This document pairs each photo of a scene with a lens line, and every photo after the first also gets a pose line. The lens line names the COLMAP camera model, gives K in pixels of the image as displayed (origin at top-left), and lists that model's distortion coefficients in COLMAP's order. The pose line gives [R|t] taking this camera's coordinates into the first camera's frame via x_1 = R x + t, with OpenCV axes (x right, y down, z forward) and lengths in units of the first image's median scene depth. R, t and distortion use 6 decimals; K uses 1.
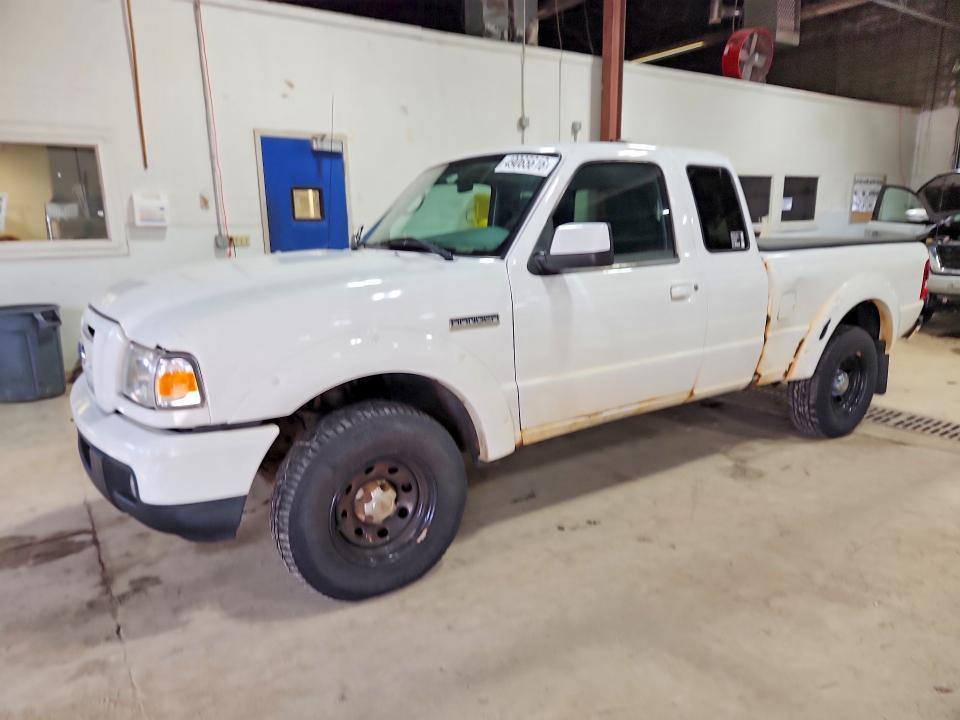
lens RADIAL K [[643.1, 0, 484.9], [0, 643.1, 357.3], [0, 0, 1]] dist [0.008644, -0.001601]
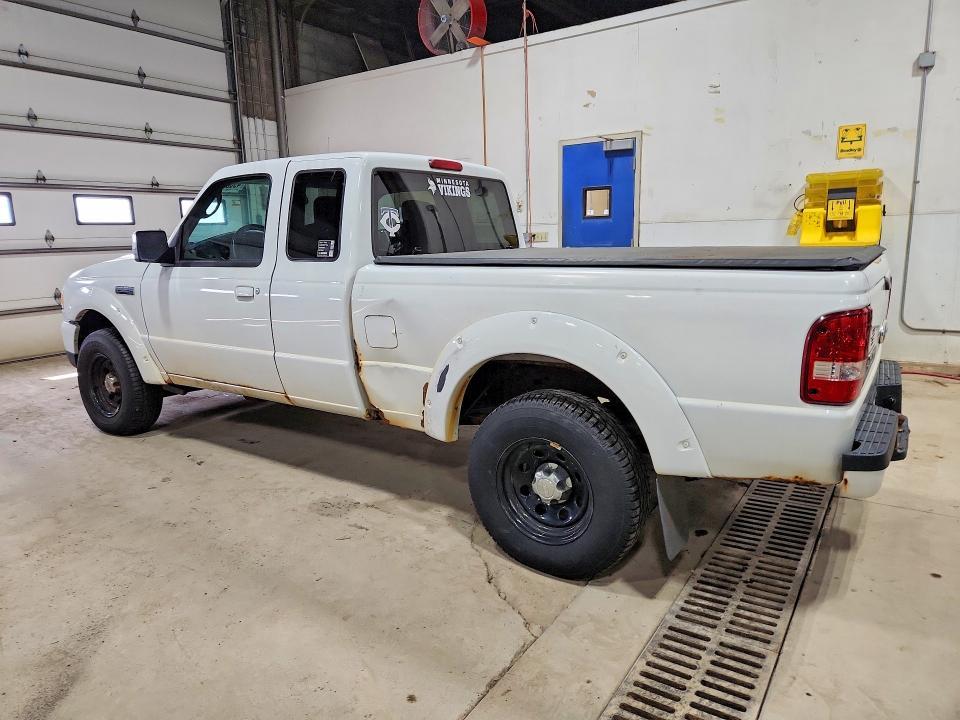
lens RADIAL K [[643.1, 0, 484.9], [0, 643.1, 357.3], [0, 0, 1]] dist [0.008644, -0.001601]
pose [[0.376254, 0.182481, -0.908368, 1.266107], [-0.166821, 0.977733, 0.127317, -0.176451], [0.911374, 0.103632, 0.398318, 0.817996]]
